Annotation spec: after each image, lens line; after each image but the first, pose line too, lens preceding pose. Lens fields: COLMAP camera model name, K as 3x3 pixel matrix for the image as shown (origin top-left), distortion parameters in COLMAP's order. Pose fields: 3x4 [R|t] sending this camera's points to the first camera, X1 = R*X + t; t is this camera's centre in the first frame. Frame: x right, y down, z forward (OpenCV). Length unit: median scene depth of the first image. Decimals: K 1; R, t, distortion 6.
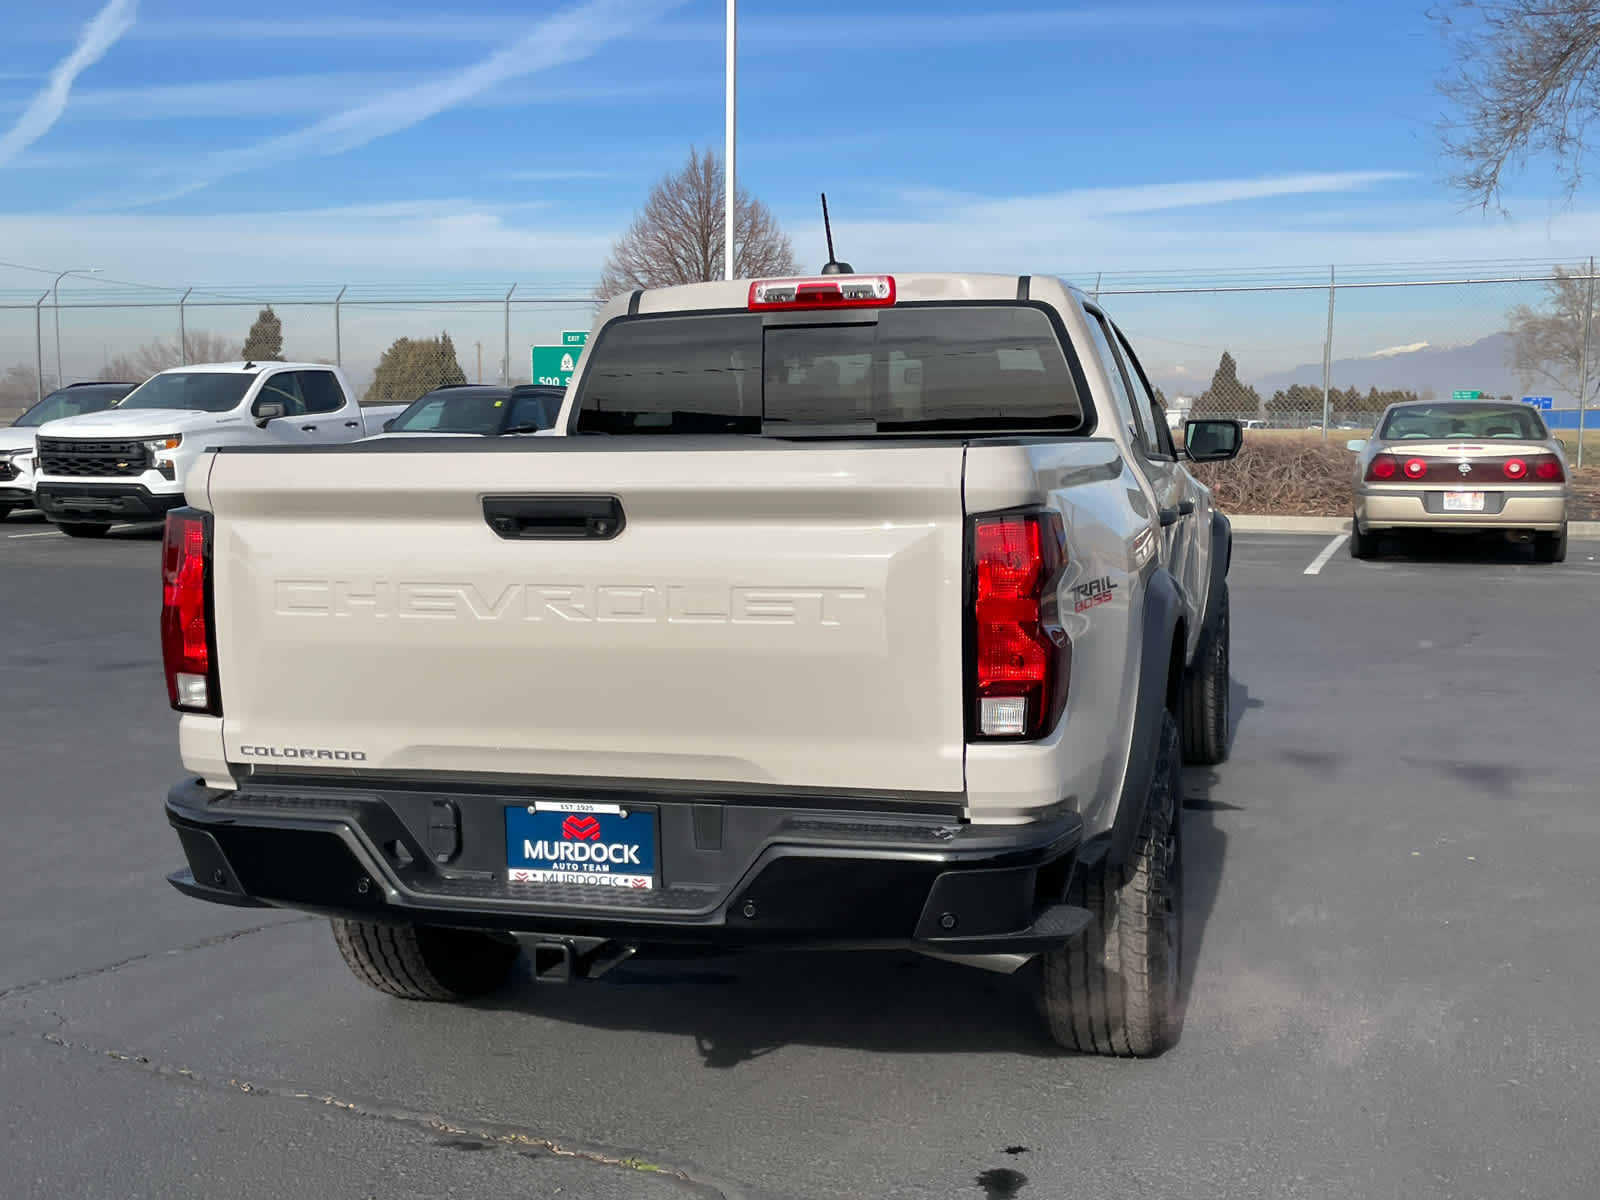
lens RADIAL K [[1685.5, 0, 815.4], [0, 1685.5, 608.7], [0, 0, 1]] dist [0.119901, -0.197341]
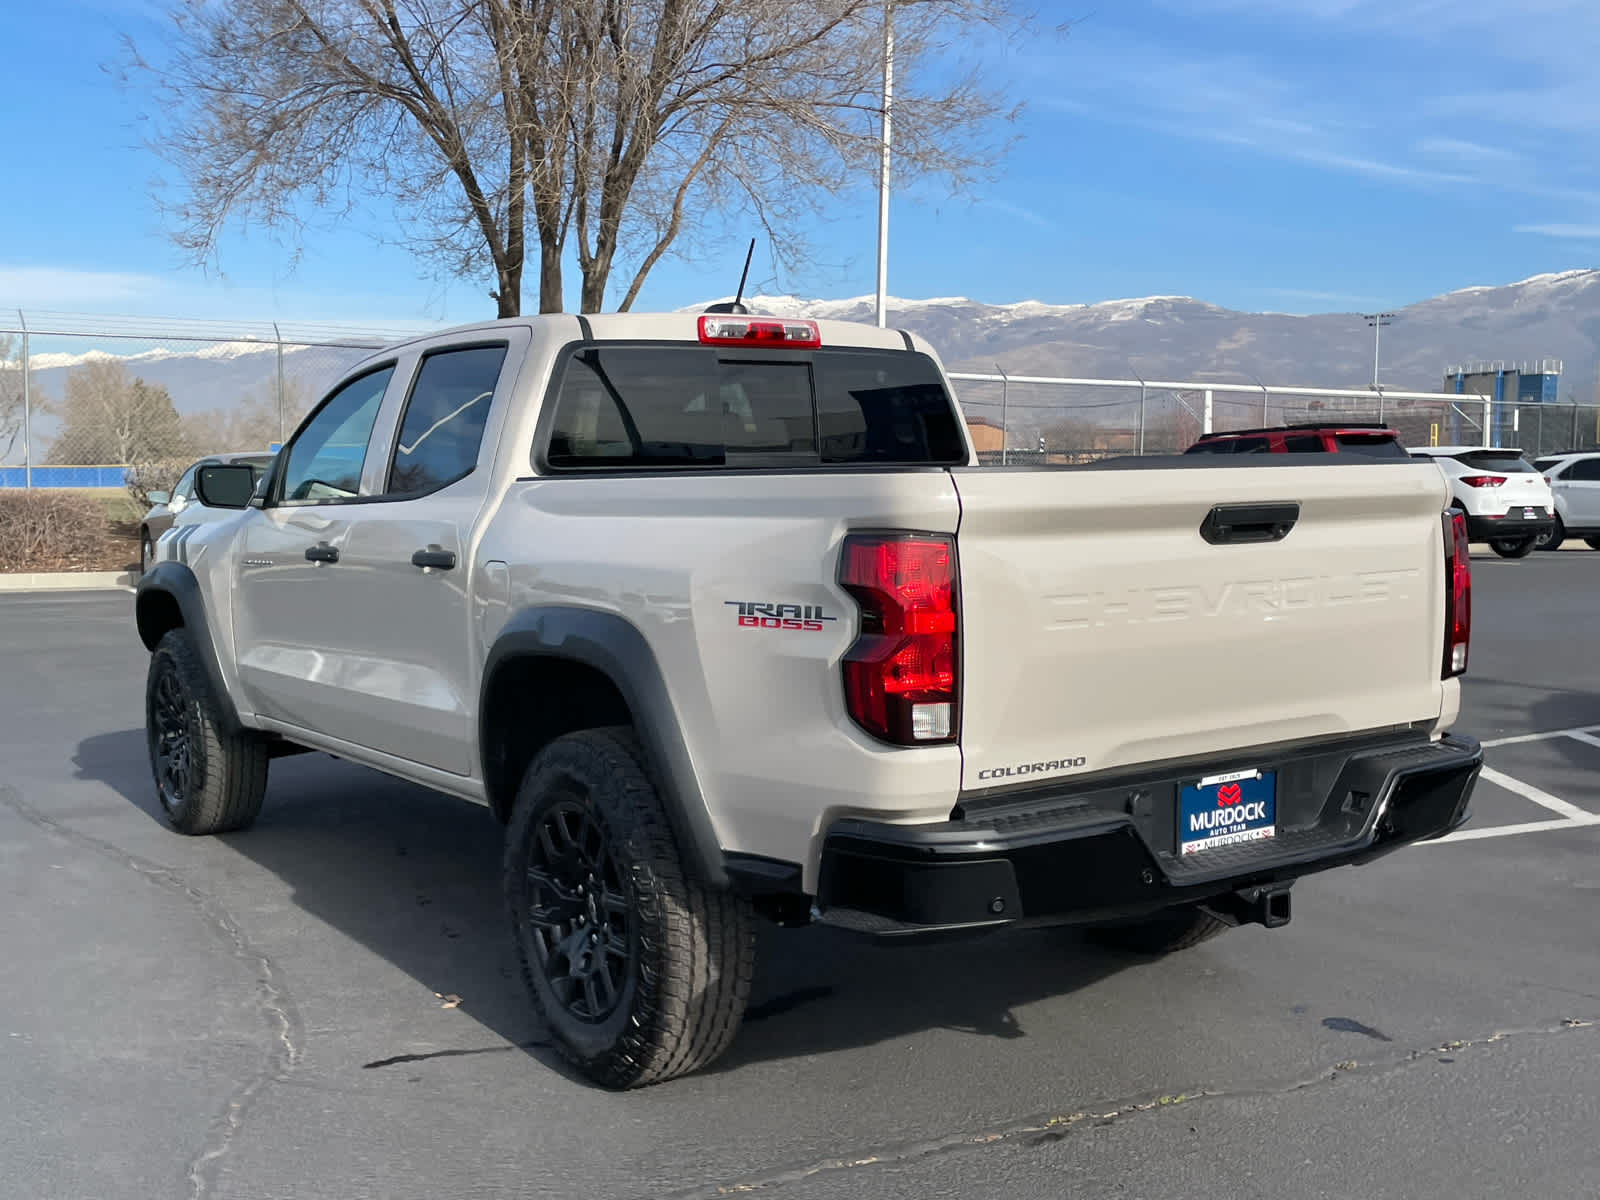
lens RADIAL K [[1685.5, 0, 815.4], [0, 1685.5, 608.7], [0, 0, 1]] dist [0.119901, -0.197341]
pose [[0.638469, -0.059817, 0.767320, -1.151919], [0.086063, 0.996271, 0.006053, -0.026669], [-0.764821, 0.062173, 0.641236, 0.451020]]
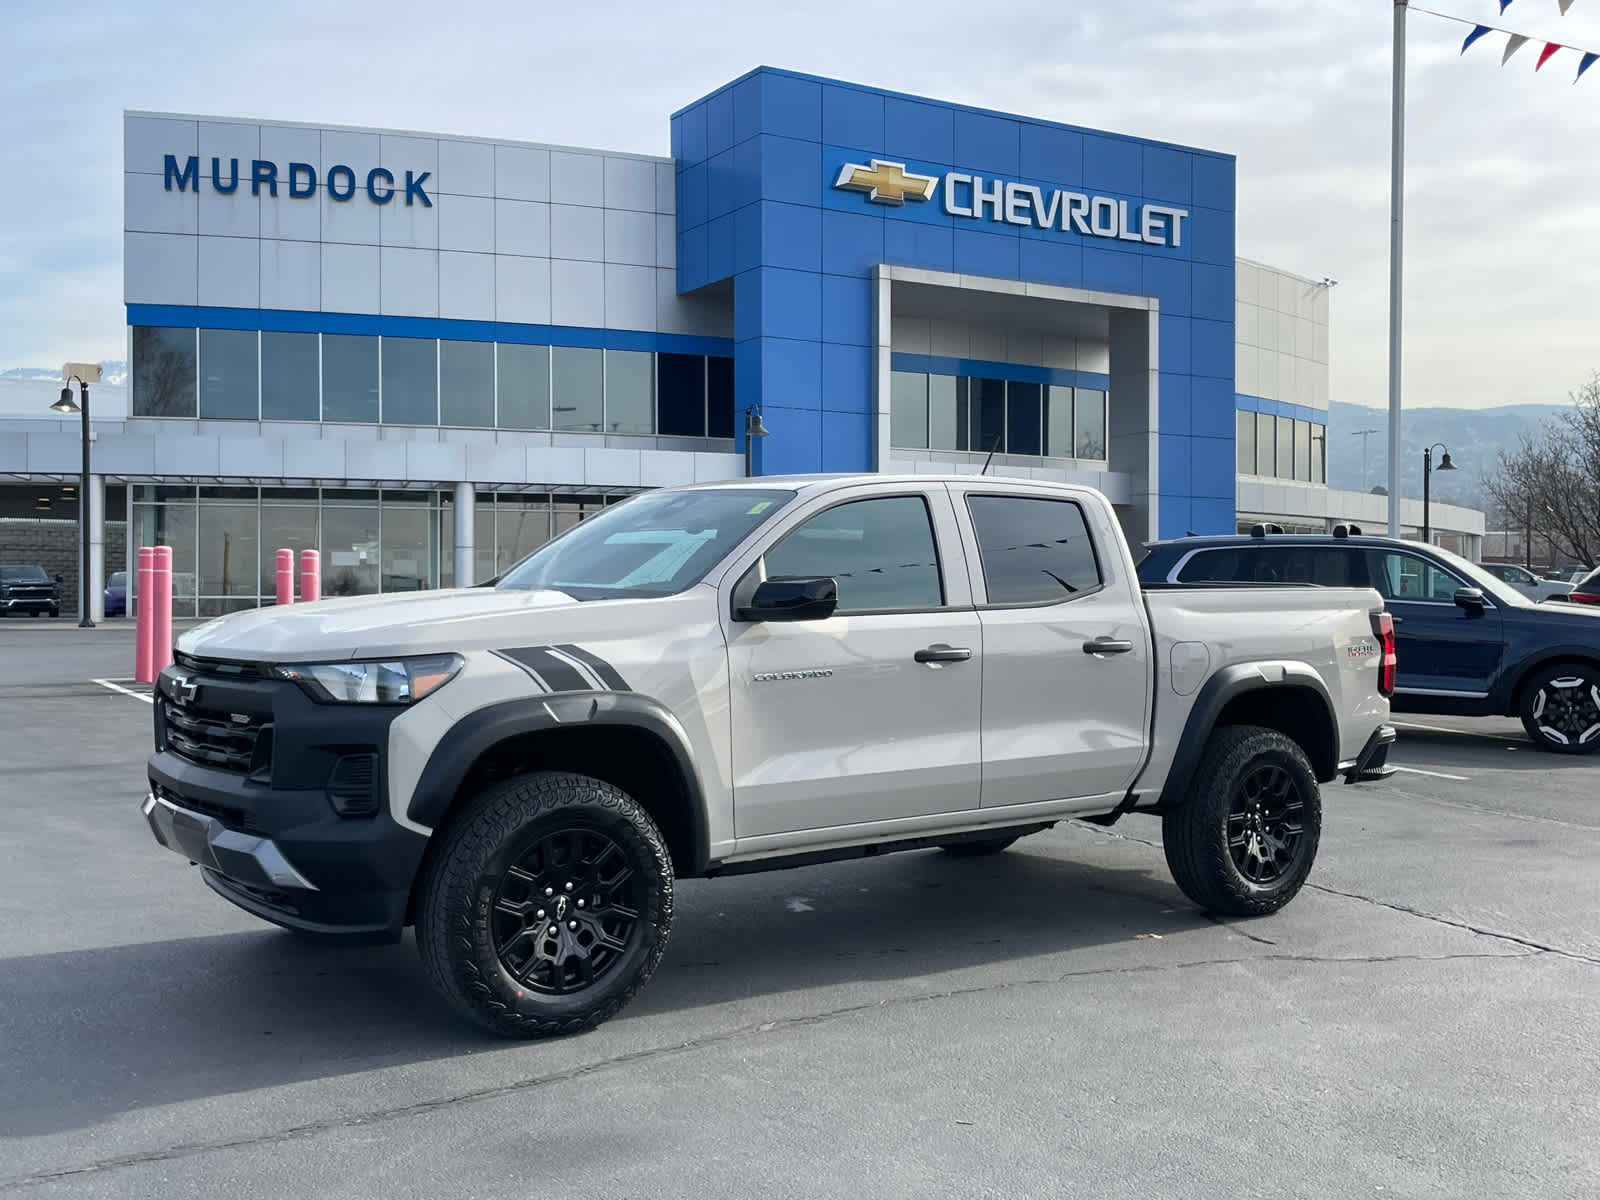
lens RADIAL K [[1685.5, 0, 815.4], [0, 1685.5, 608.7], [0, 0, 1]] dist [0.119901, -0.197341]
pose [[-0.781349, -0.016554, 0.623874, -1.286620], [0.059811, 0.993061, 0.101258, -0.372001], [-0.621221, 0.116432, -0.774937, 3.491741]]
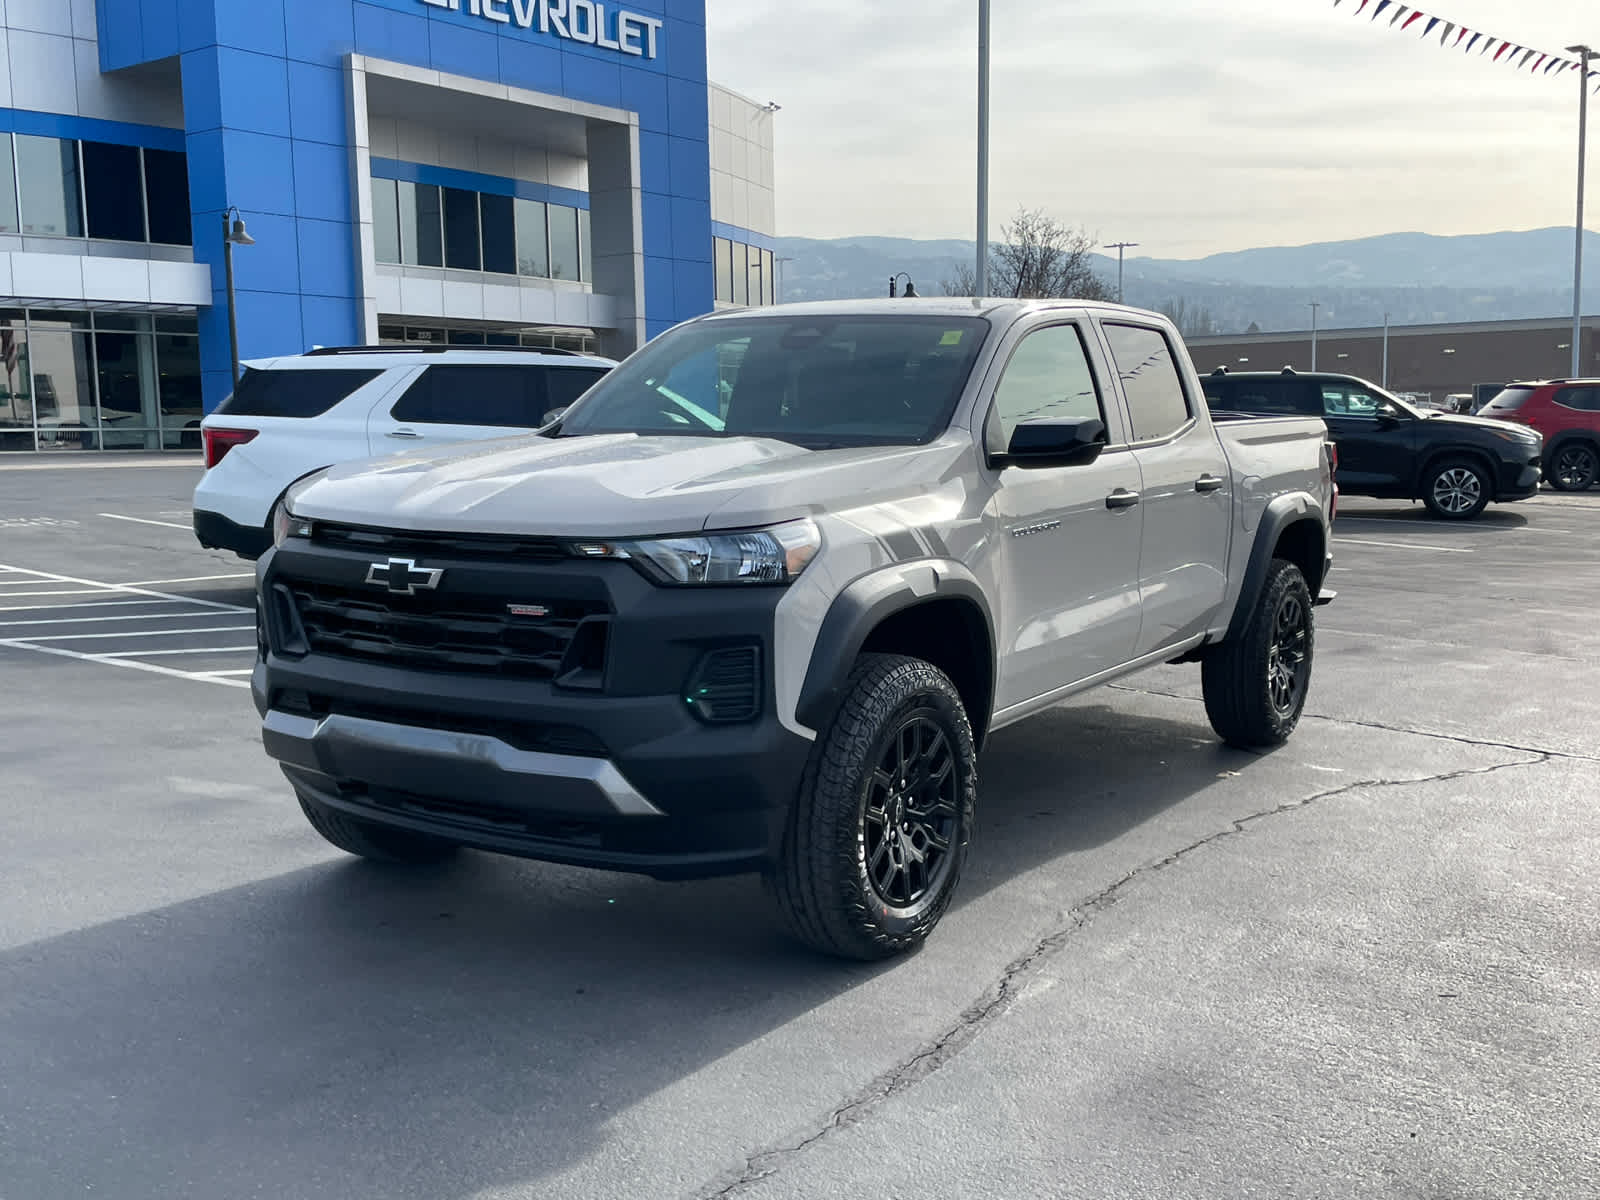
lens RADIAL K [[1671.4, 0, 830.7], [0, 1671.4, 638.0], [0, 0, 1]] dist [0.108416, -0.145112]
pose [[-0.954608, -0.039418, 0.295245, -0.424025], [0.033680, 0.970564, 0.238478, -0.407565], [-0.295954, 0.237597, -0.925180, 3.685174]]
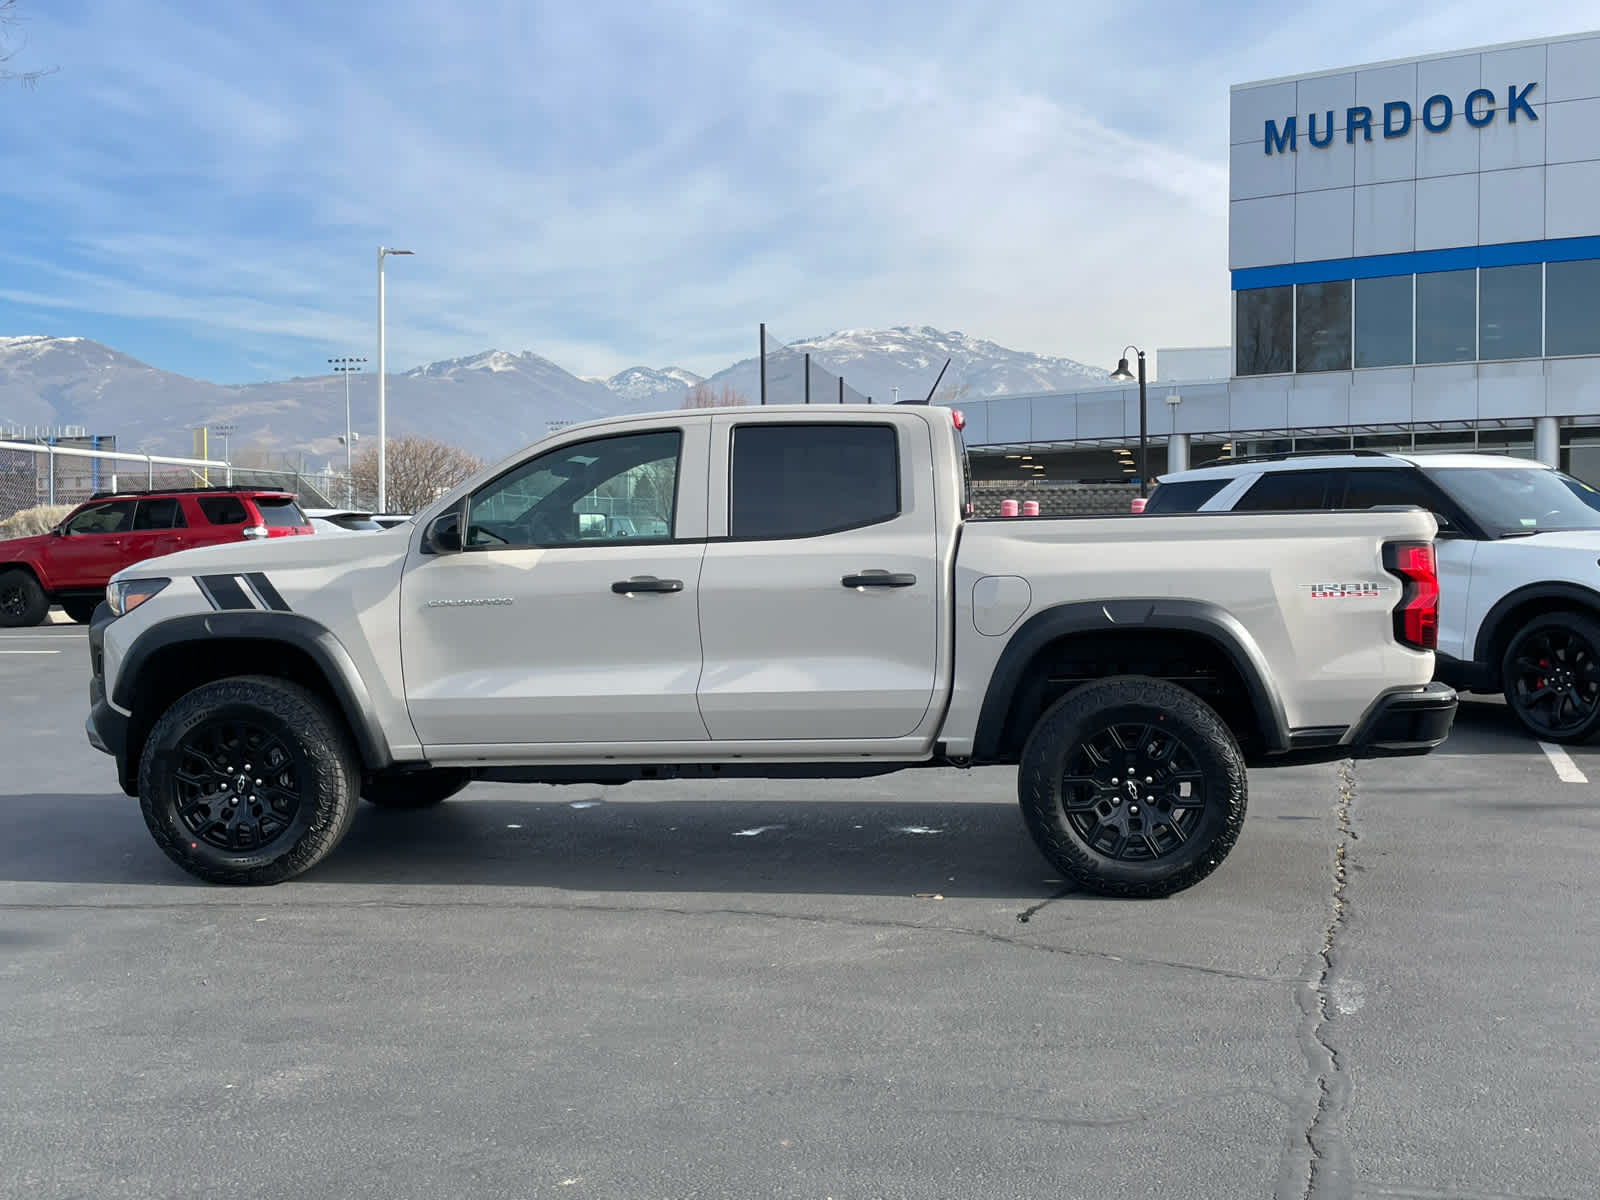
lens RADIAL K [[1685.5, 0, 815.4], [0, 1685.5, 608.7], [0, 0, 1]] dist [0.119901, -0.197341]
pose [[-0.129843, -0.041840, 0.990651, -2.191016], [0.118332, 0.991315, 0.057378, -0.176609], [-0.984448, 0.124675, -0.123764, 1.946179]]
